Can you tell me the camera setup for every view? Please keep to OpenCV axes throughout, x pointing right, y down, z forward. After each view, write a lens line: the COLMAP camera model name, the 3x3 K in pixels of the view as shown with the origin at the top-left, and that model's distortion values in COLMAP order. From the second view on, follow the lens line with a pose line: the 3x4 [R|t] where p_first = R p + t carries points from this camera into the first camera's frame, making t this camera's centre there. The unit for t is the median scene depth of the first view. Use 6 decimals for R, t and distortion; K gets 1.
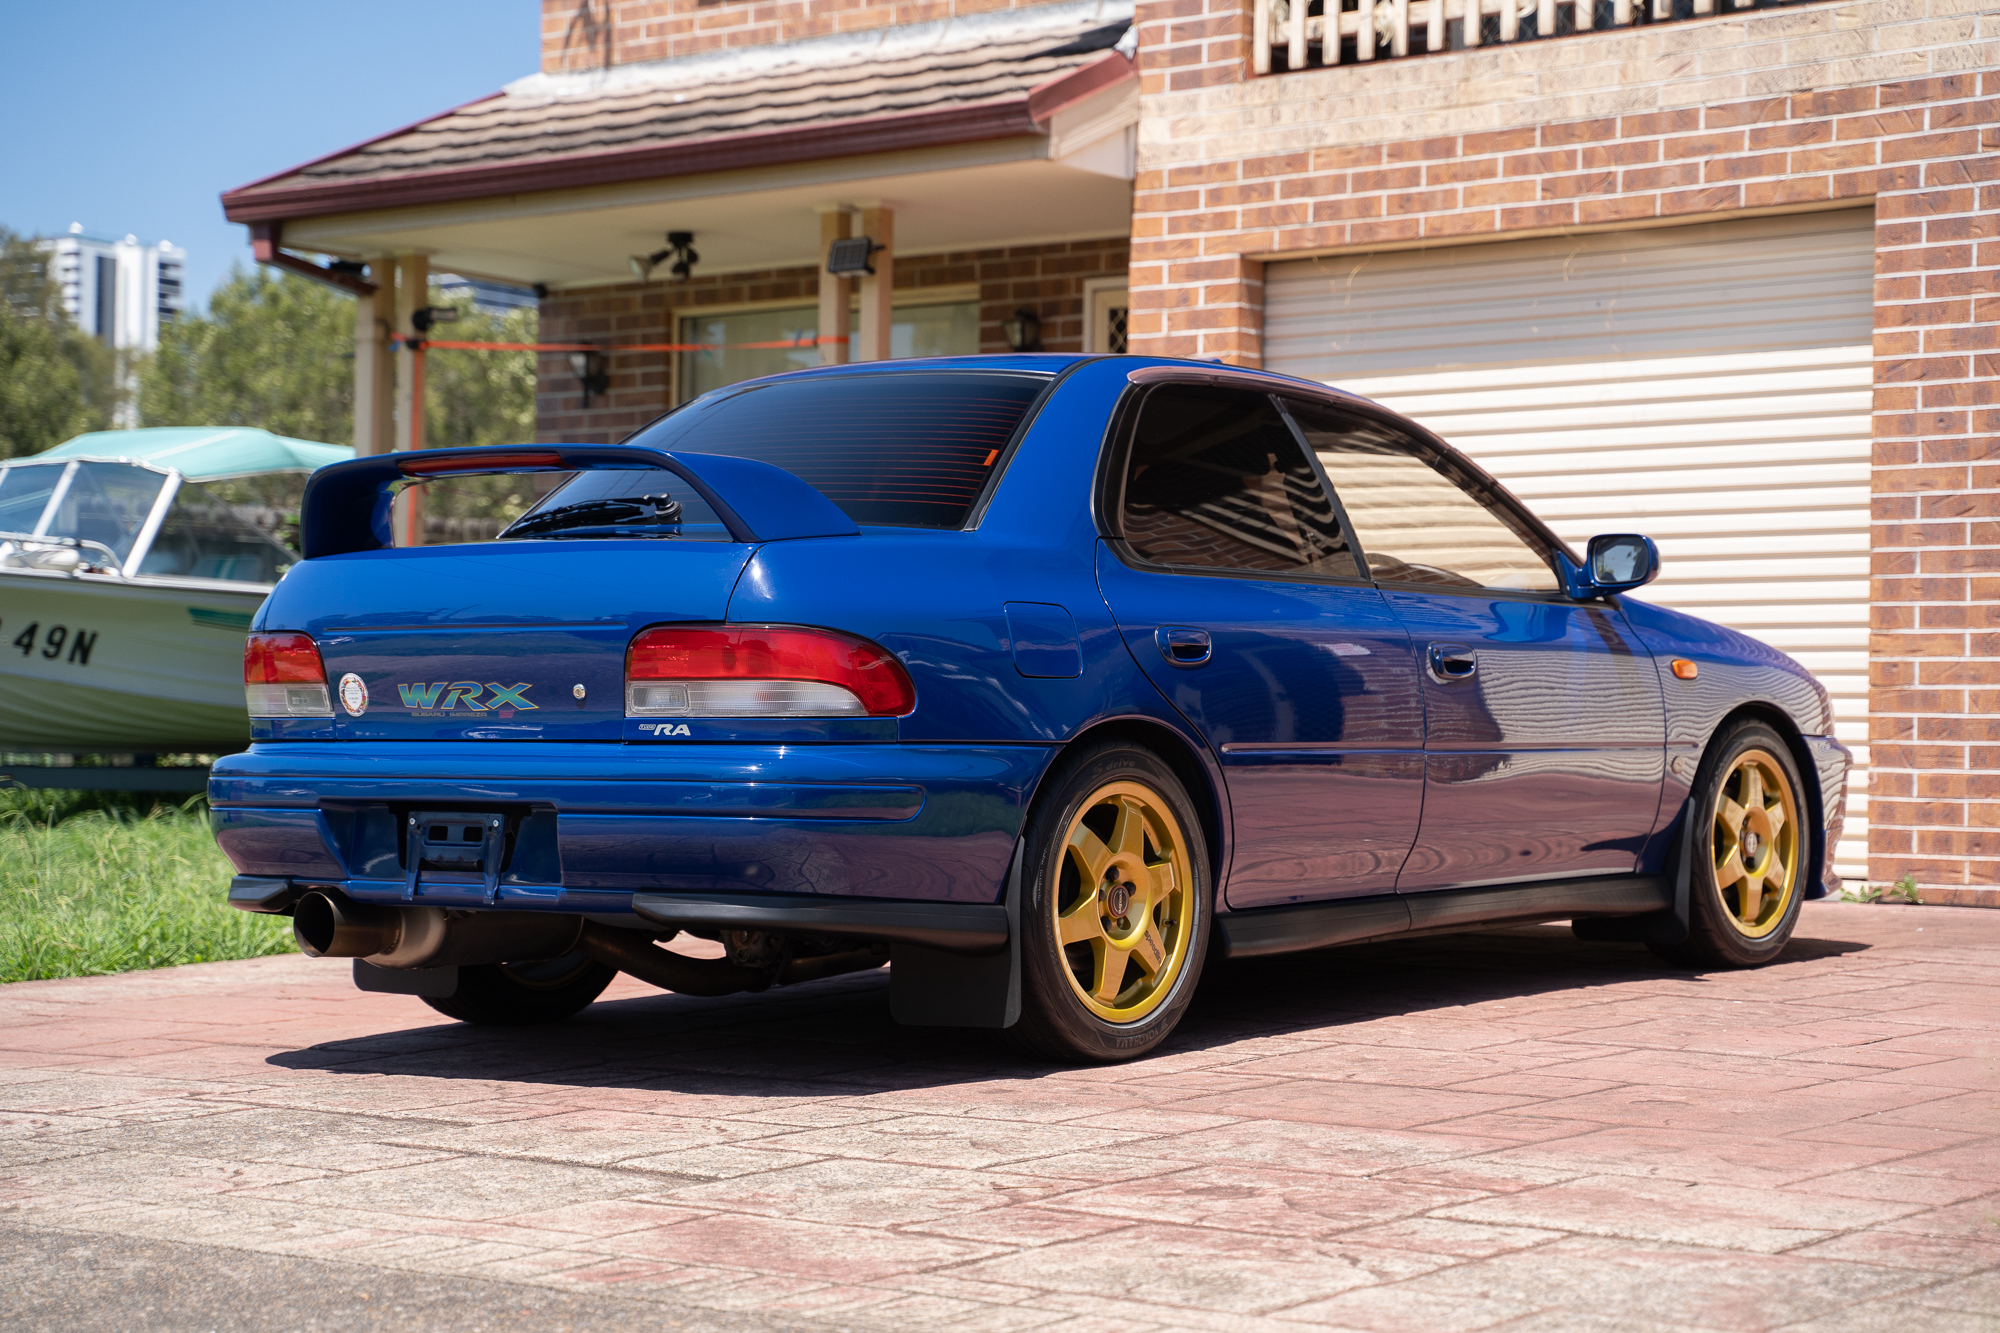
lens RADIAL K [[3701.1, 0, 1007.6], [0, 3701.1, 653.1], [0, 0, 1]] dist [0.271666, 0.031990]
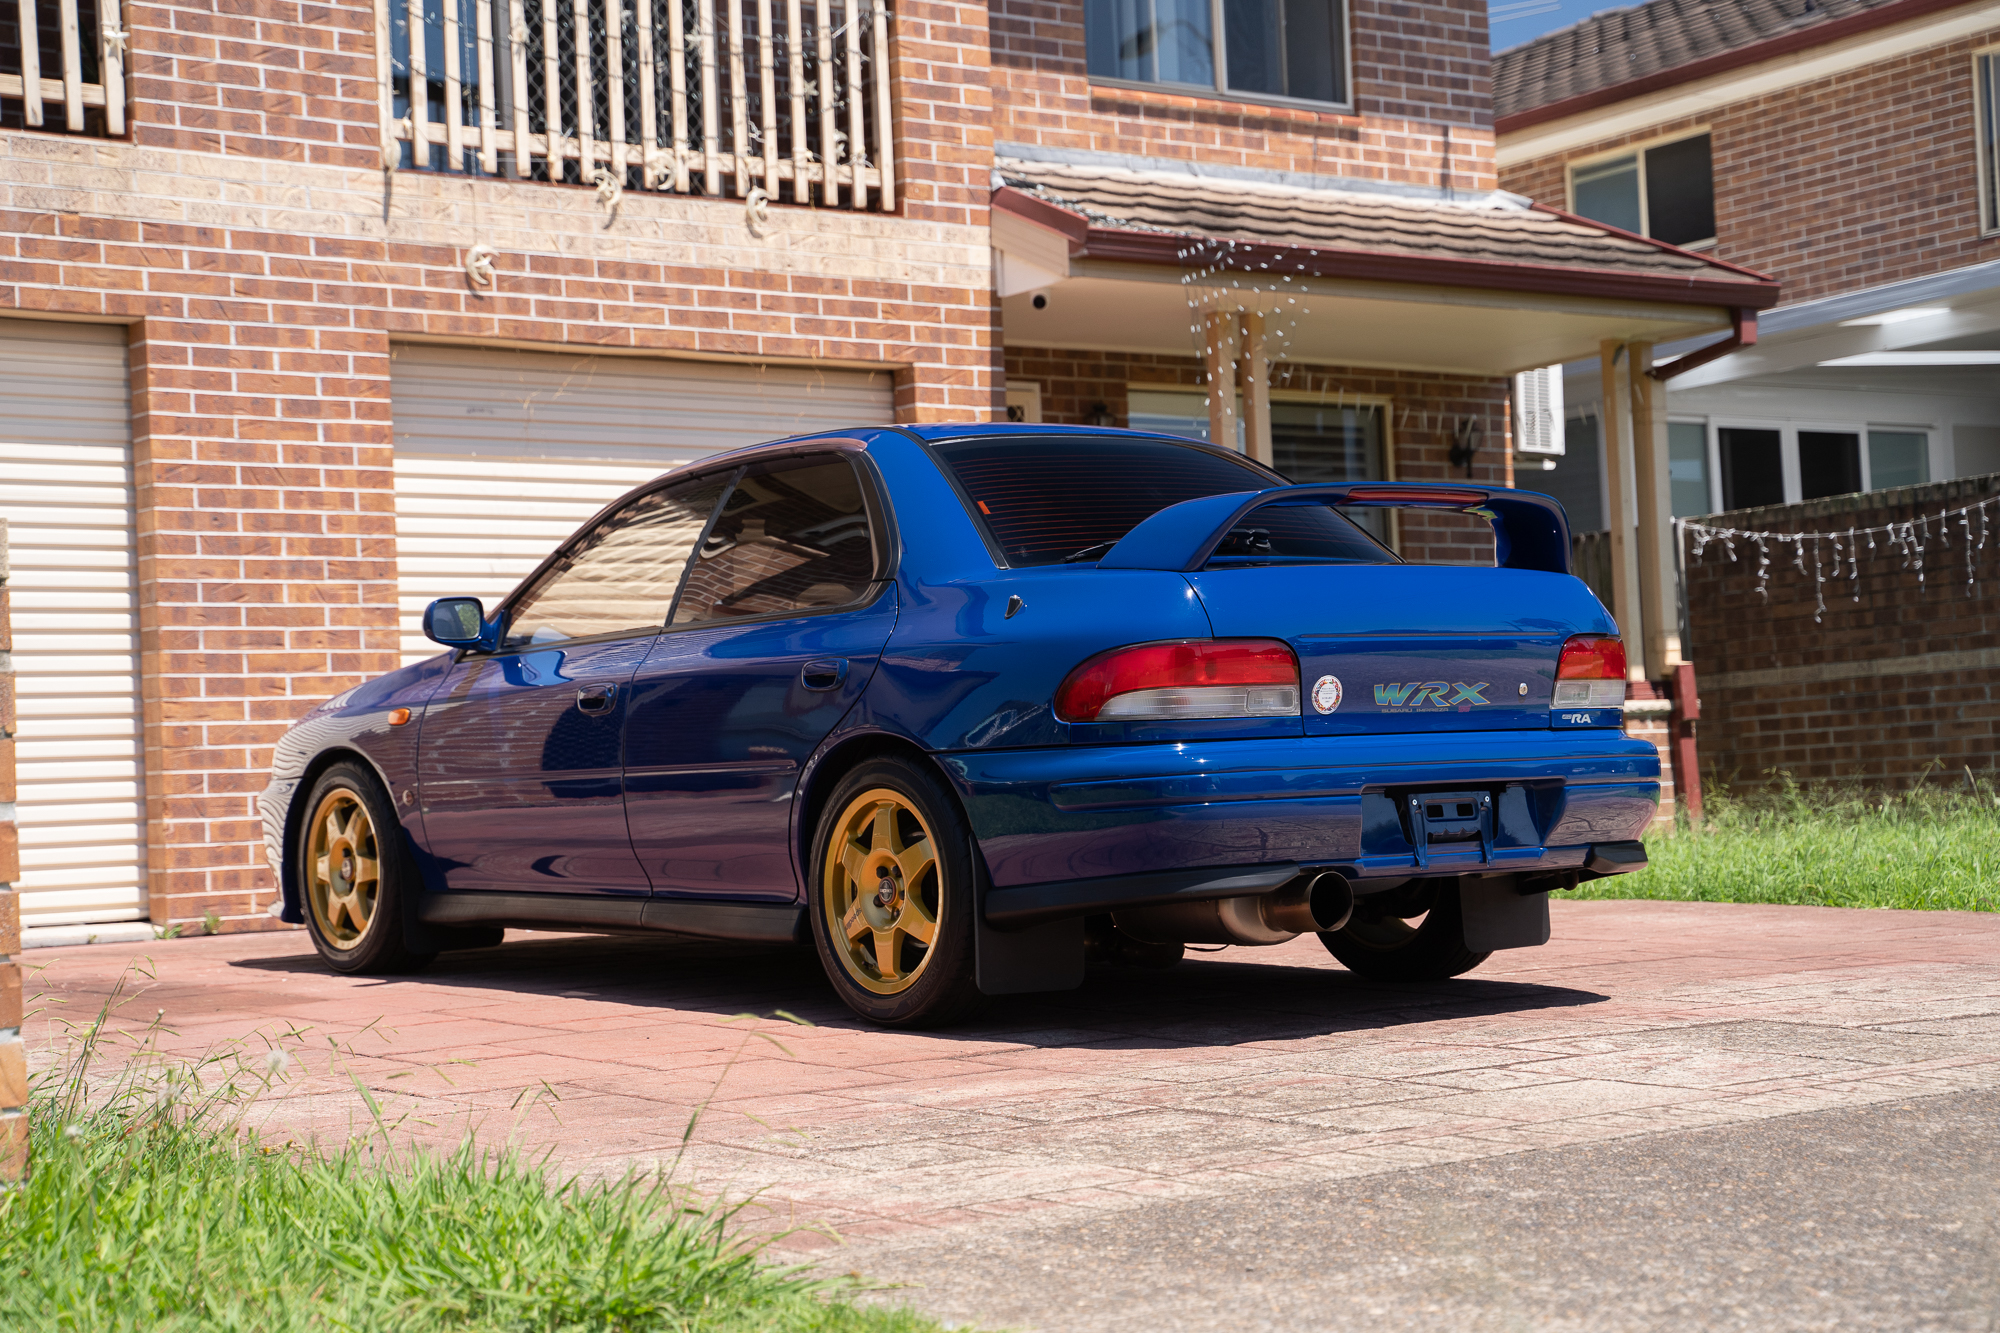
lens RADIAL K [[3307.5, 0, 1000.0], [0, 3307.5, 666.5], [0, 0, 1]] dist [0.147339, 0.254091]
pose [[0.258612, 0.020238, 0.965769, -0.681487], [0.019762, 0.999460, -0.026236, 0.015799], [-0.965779, 0.025870, 0.258072, 0.492898]]
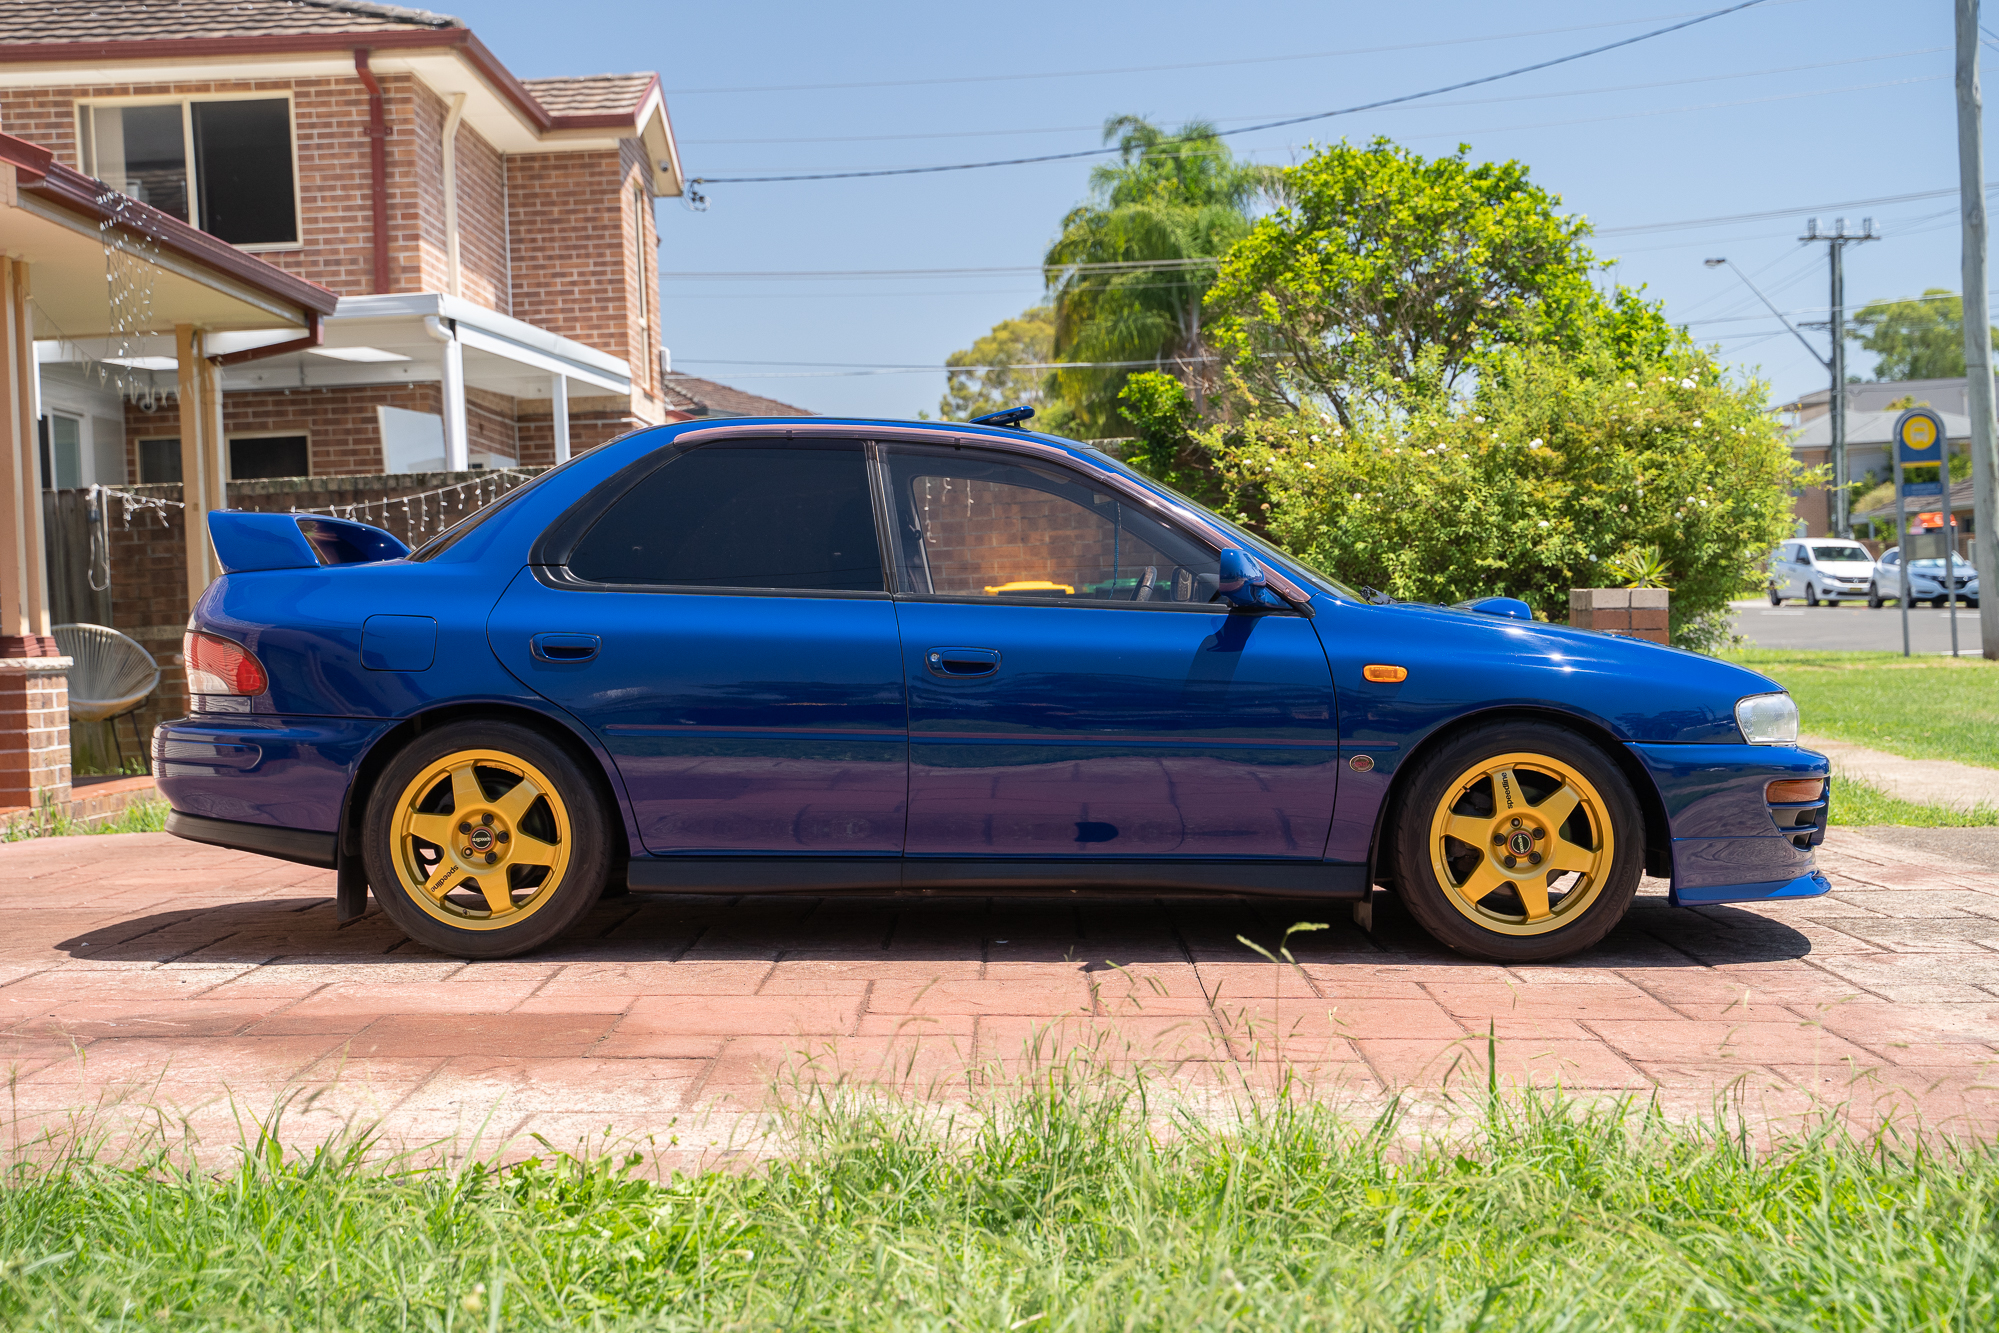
lens RADIAL K [[2585.6, 0, 999.5], [0, 2585.6, 666.5], [0, 0, 1]] dist [-0.003172, 0.247802]
pose [[-0.609853, -0.000801, 0.792514, -0.446556], [0.007054, 0.999954, 0.006438, 0.000169], [-0.792483, 0.009516, -0.609819, 1.045445]]
